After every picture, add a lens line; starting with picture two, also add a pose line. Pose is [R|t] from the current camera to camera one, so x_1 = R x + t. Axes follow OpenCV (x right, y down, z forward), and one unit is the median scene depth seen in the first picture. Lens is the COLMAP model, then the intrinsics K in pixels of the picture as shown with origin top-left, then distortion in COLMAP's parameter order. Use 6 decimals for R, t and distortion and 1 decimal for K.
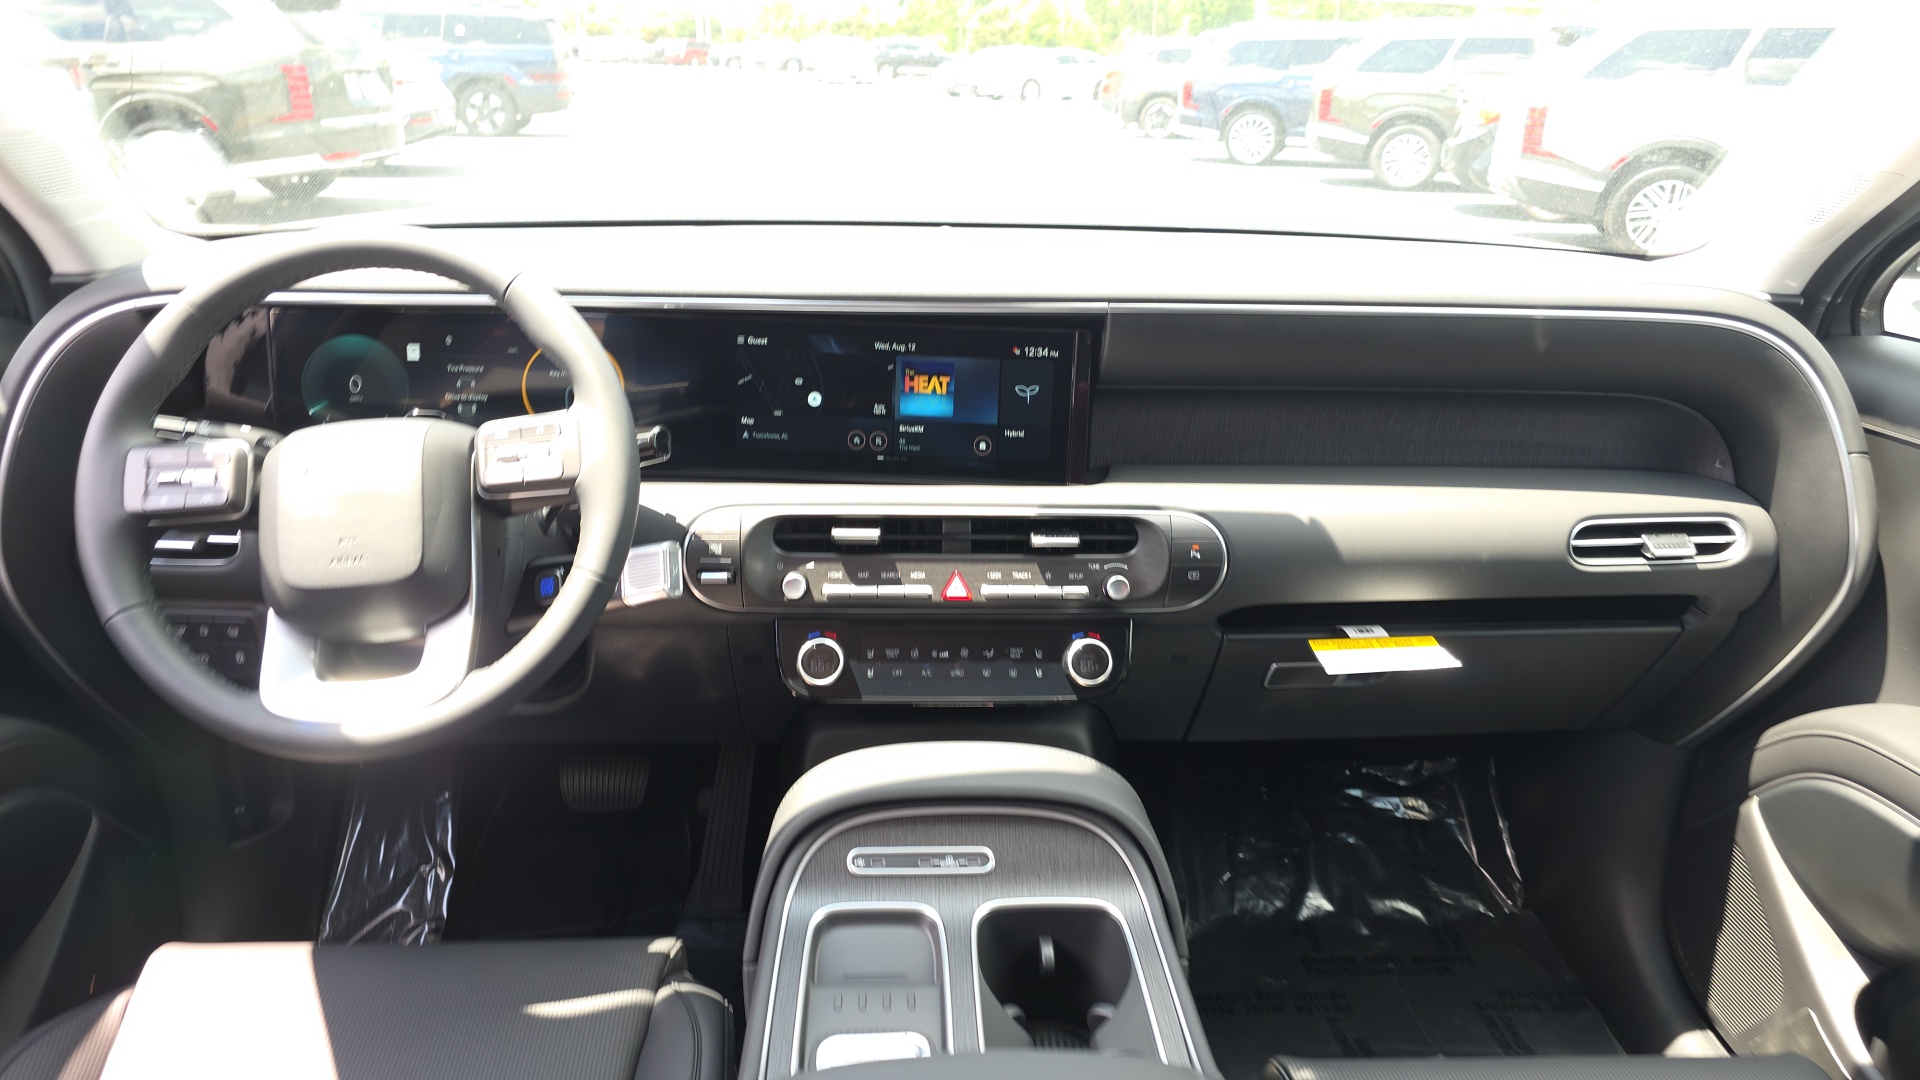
lens RADIAL K [[1319.4, 0, 955.2], [0, 1319.4, 508.2], [0, 0, 1]] dist [0.099851, -0.107144]
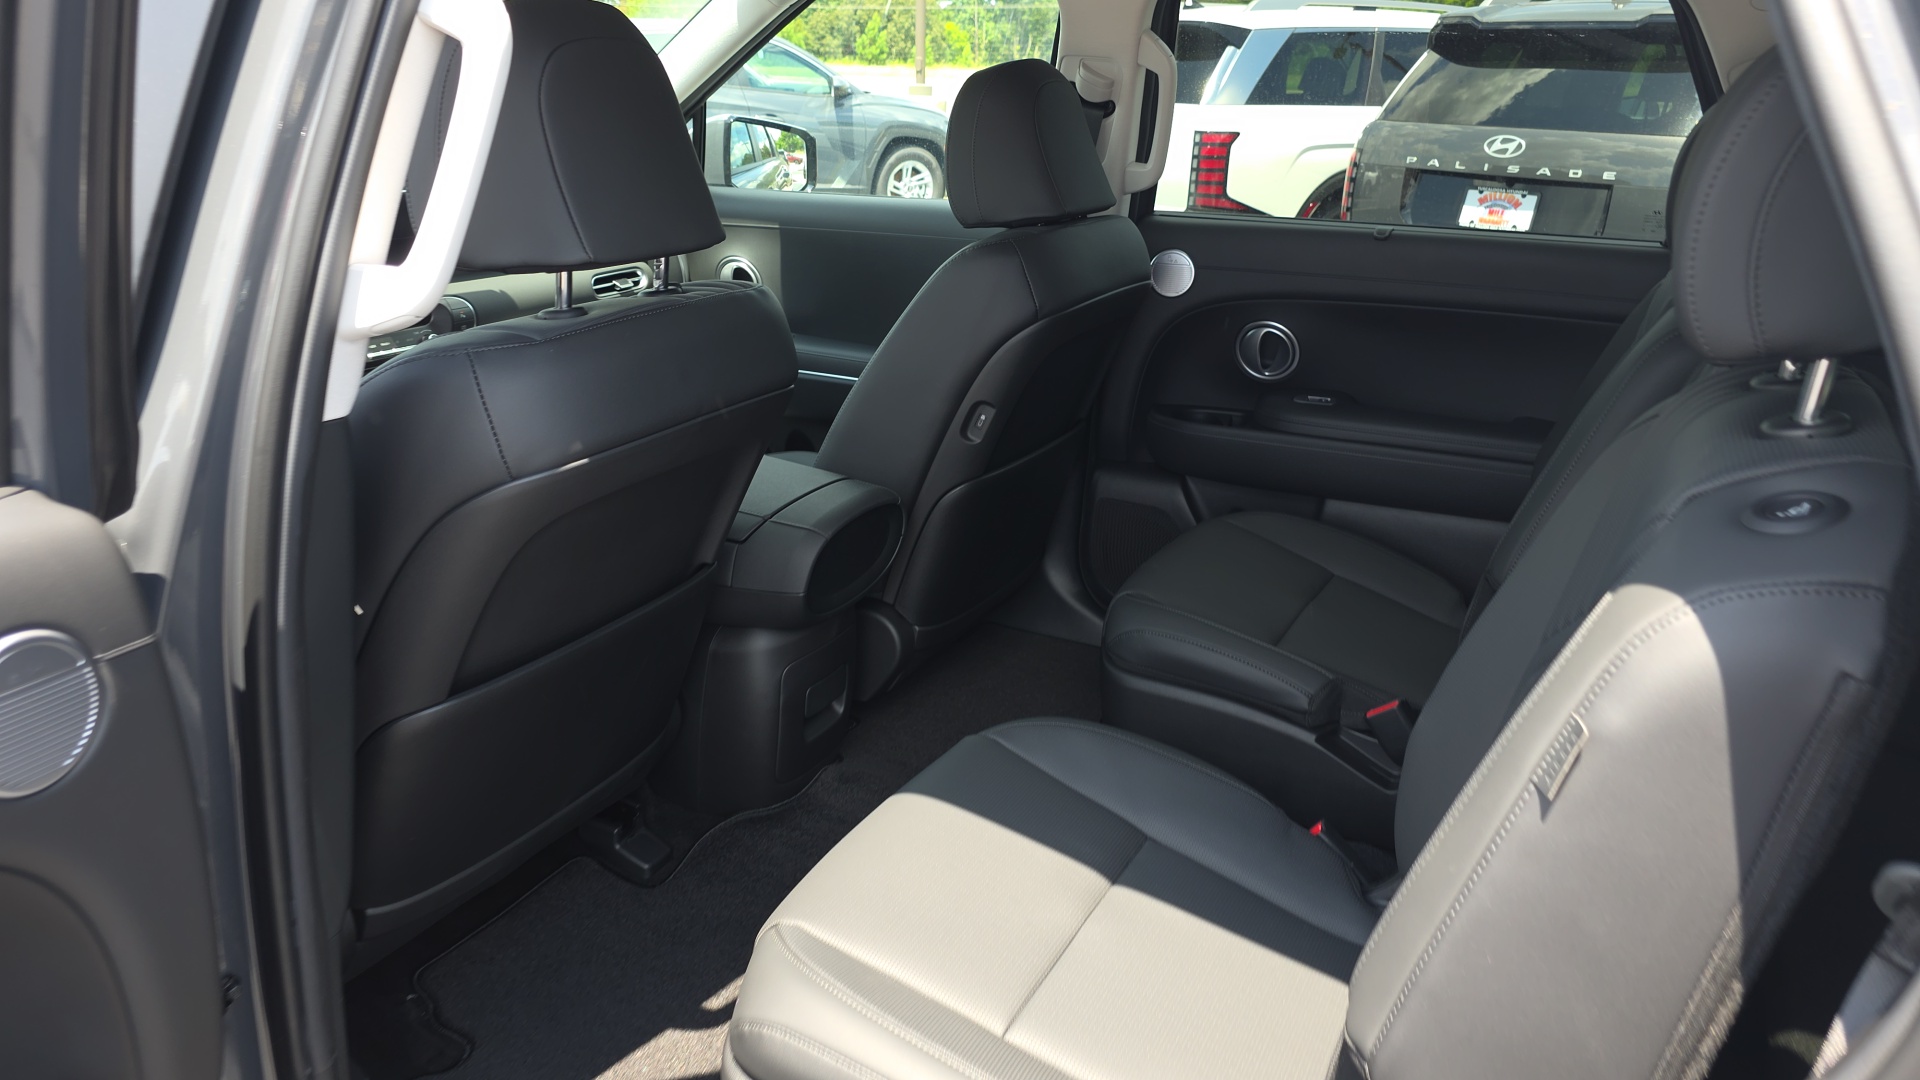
lens RADIAL K [[1369.5, 0, 964.1], [0, 1369.5, 548.9], [0, 0, 1]] dist [0.018595, -0.049181]
pose [[0.514974, -0.293097, 0.805541, -1.156468], [0.259275, 0.948970, 0.179532, 0.185980], [-0.817055, 0.116402, 0.564688, -0.708371]]
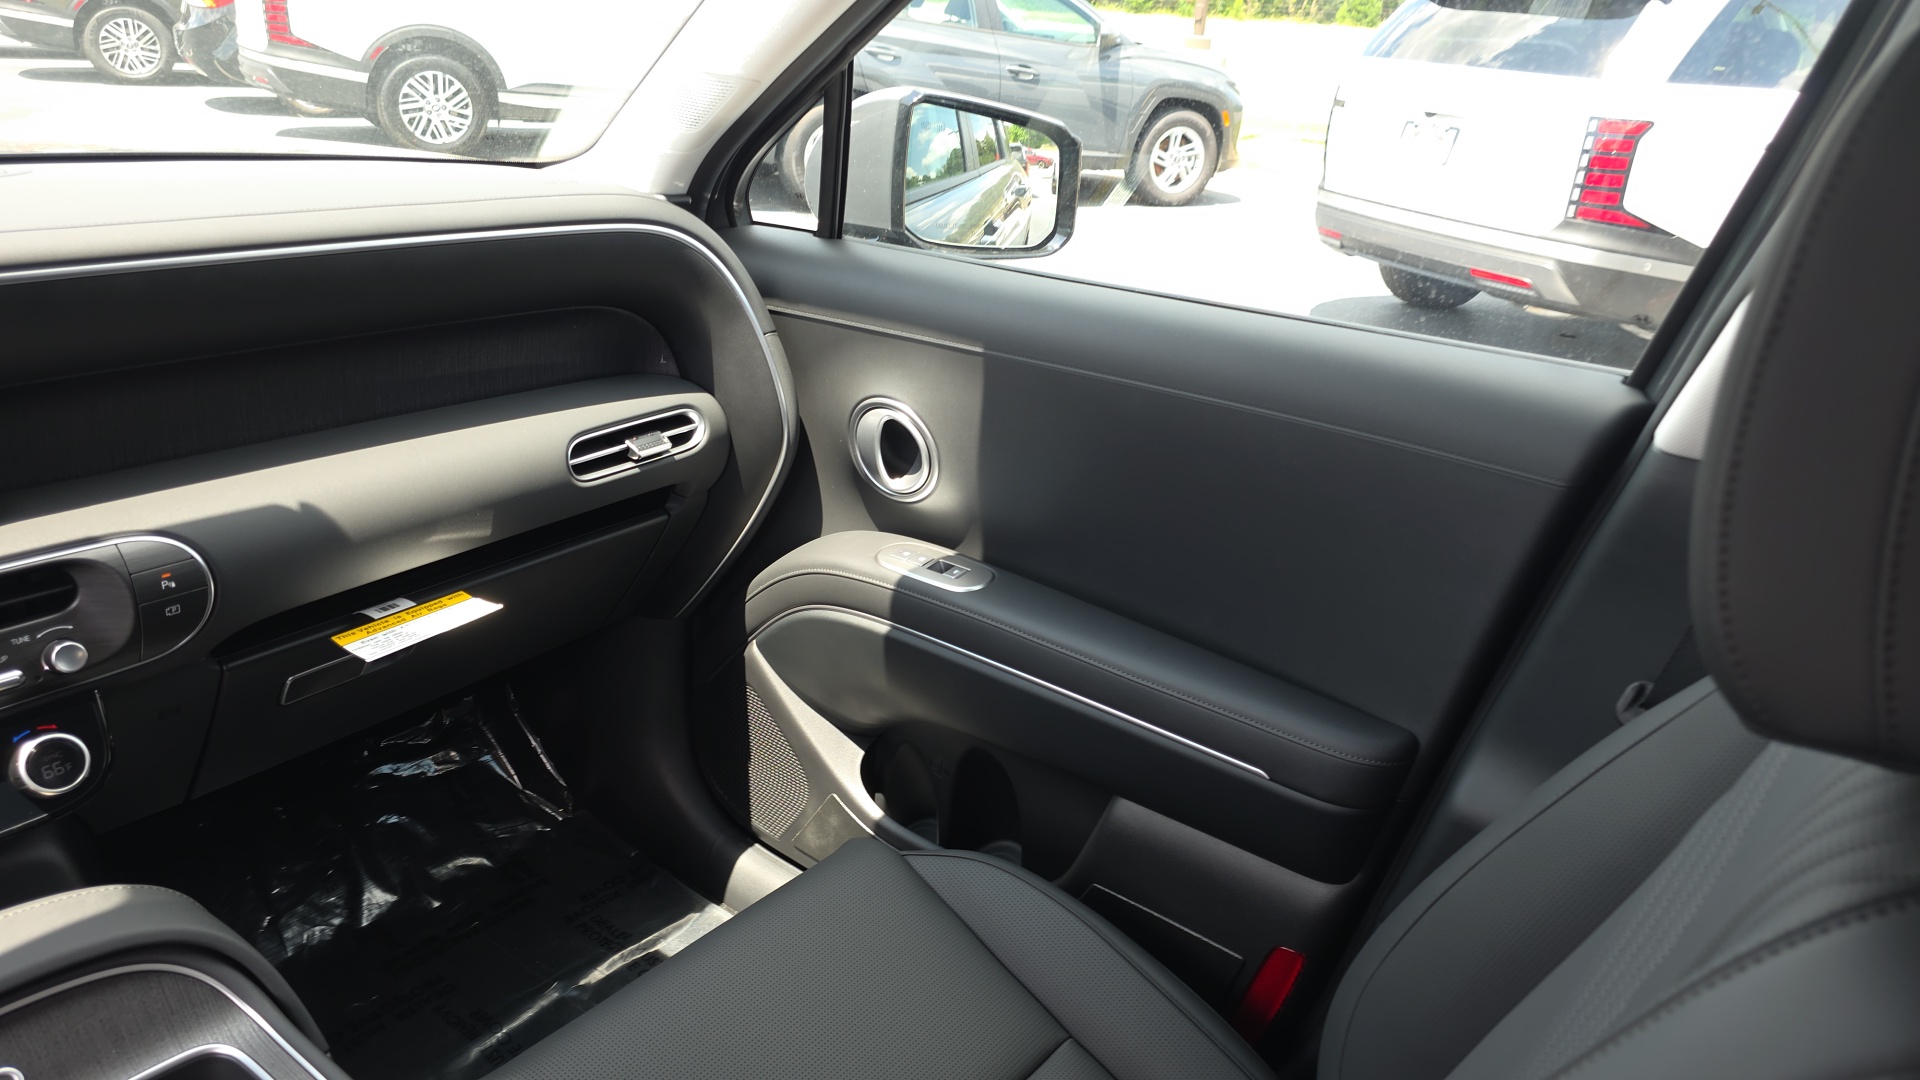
lens RADIAL K [[1316.5, 0, 994.3], [0, 1316.5, 541.6], [0, 0, 1]] dist [0.052432, -0.052040]
pose [[0.645425, -0.269451, 0.714719, -0.058870], [0.194844, 0.962836, 0.187038, -0.040647], [-0.738555, 0.018539, 0.673939, 0.098679]]
